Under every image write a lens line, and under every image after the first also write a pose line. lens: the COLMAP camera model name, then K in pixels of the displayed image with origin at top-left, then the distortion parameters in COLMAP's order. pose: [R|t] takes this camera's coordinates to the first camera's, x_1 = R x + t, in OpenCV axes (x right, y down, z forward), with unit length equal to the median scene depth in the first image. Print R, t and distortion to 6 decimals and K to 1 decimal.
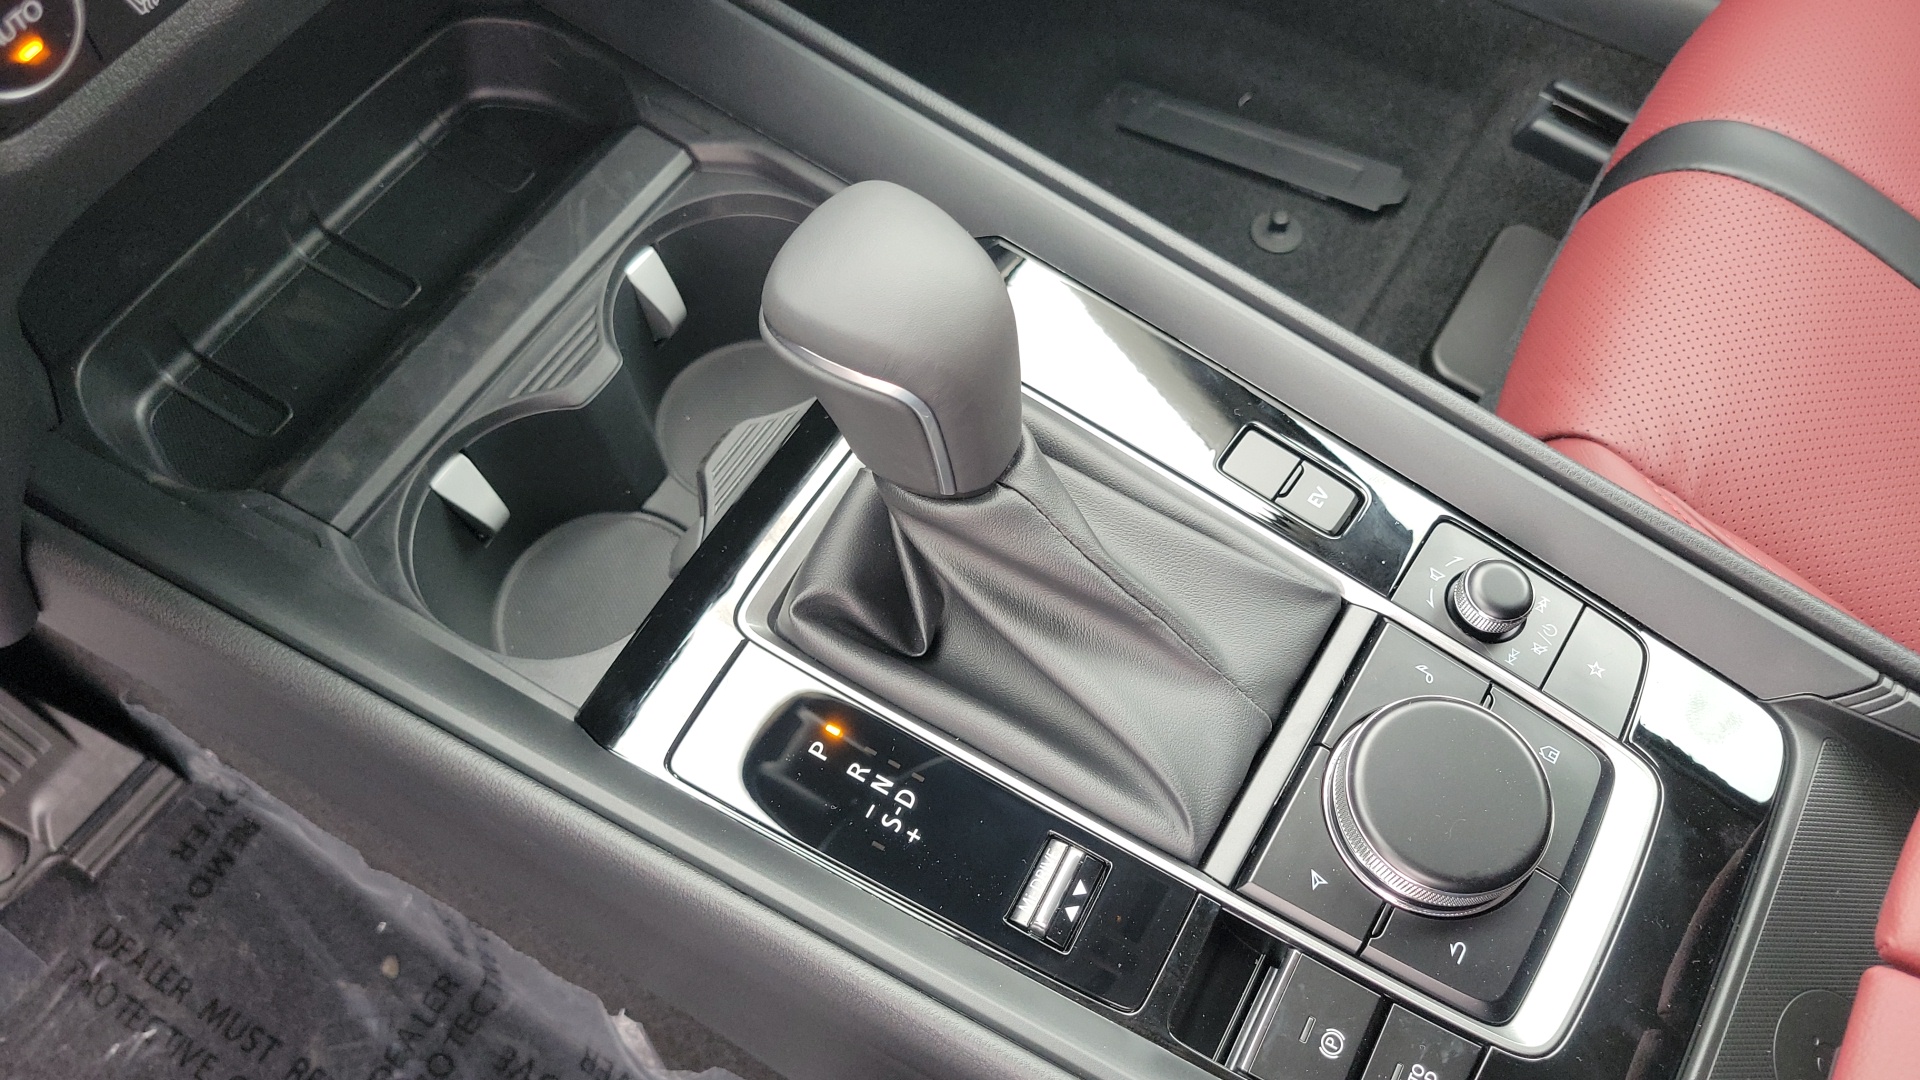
lens RADIAL K [[1475.5, 0, 960.5], [0, 1475.5, 554.9], [0, 0, 1]] dist [0.005614, -0.002109]
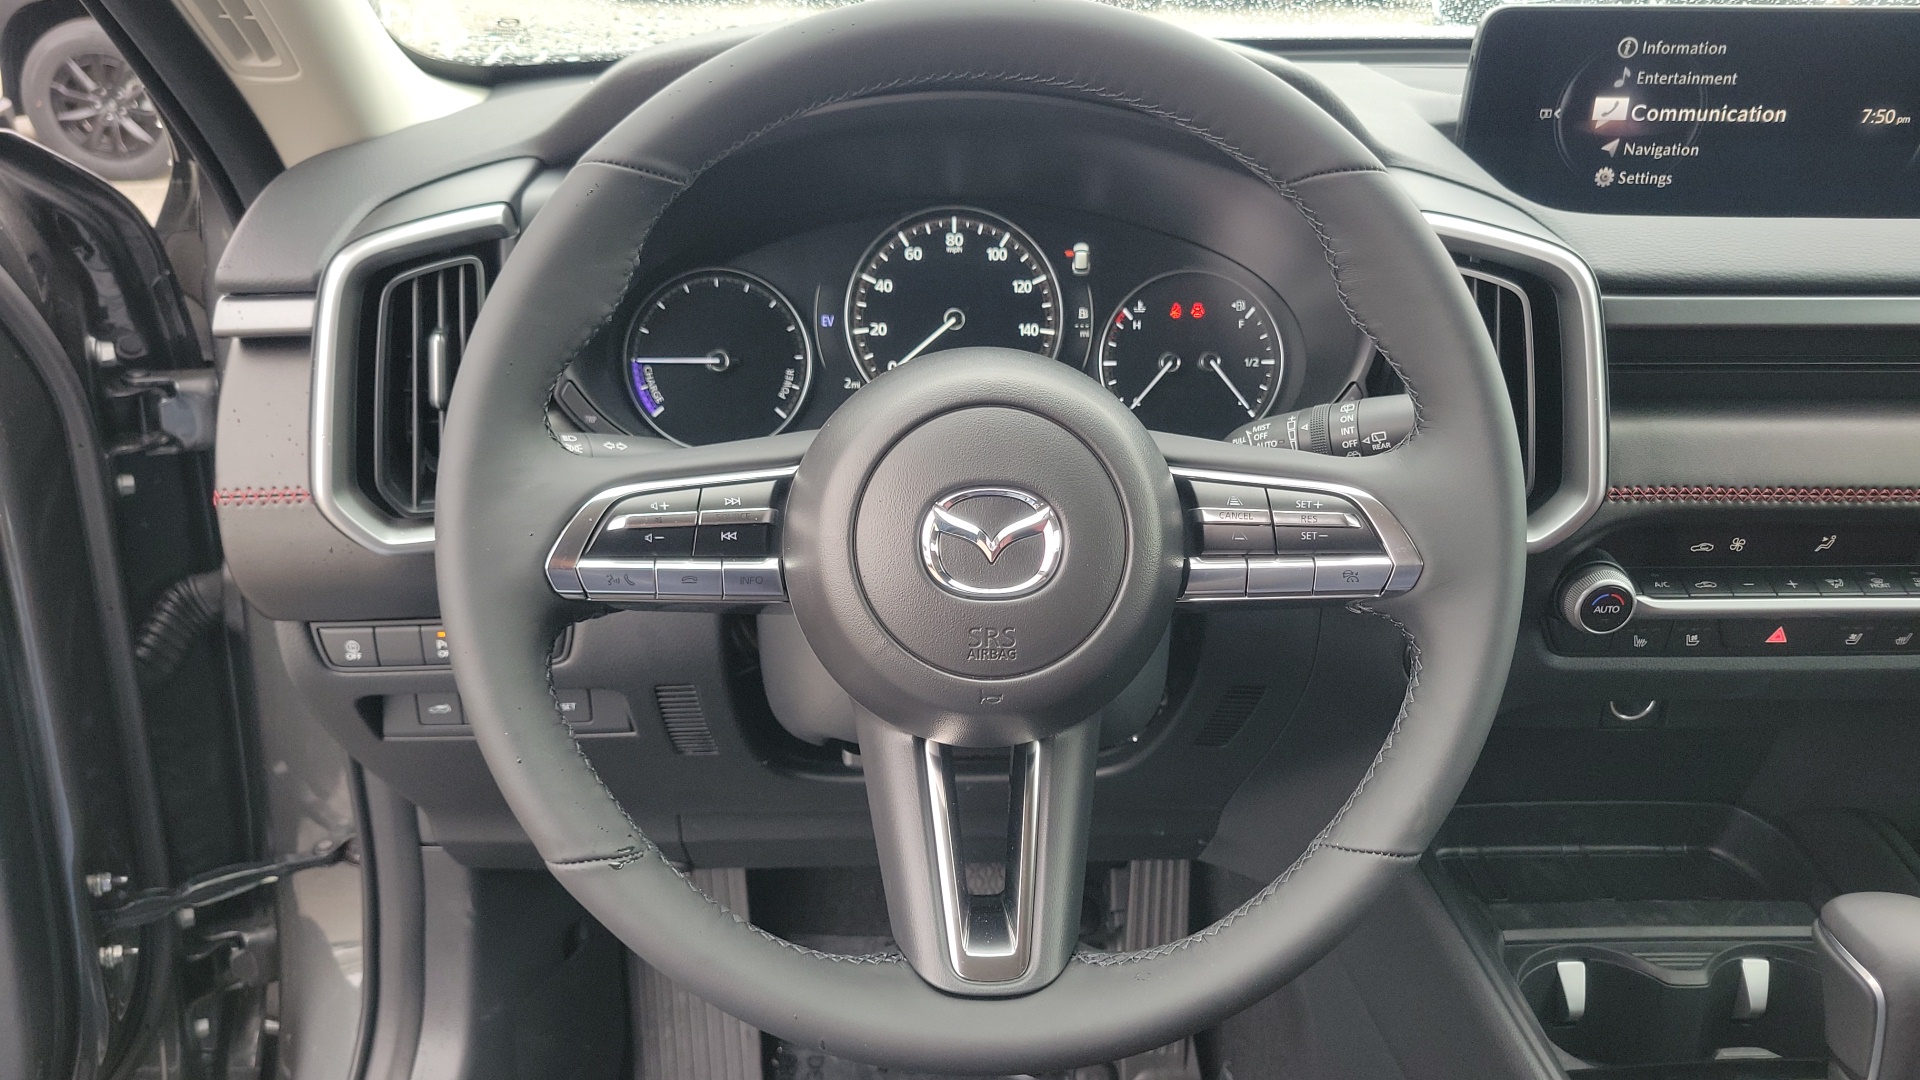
lens RADIAL K [[1458.7, 0, 963.2], [0, 1458.7, 538.5], [0, 0, 1]] dist [0.045575, -0.027479]
pose [[0.570061, 0.342829, -0.746658, 0.327312], [-0.729009, 0.630183, -0.267237, 0.566061], [0.378914, 0.696662, 0.609168, -0.588825]]
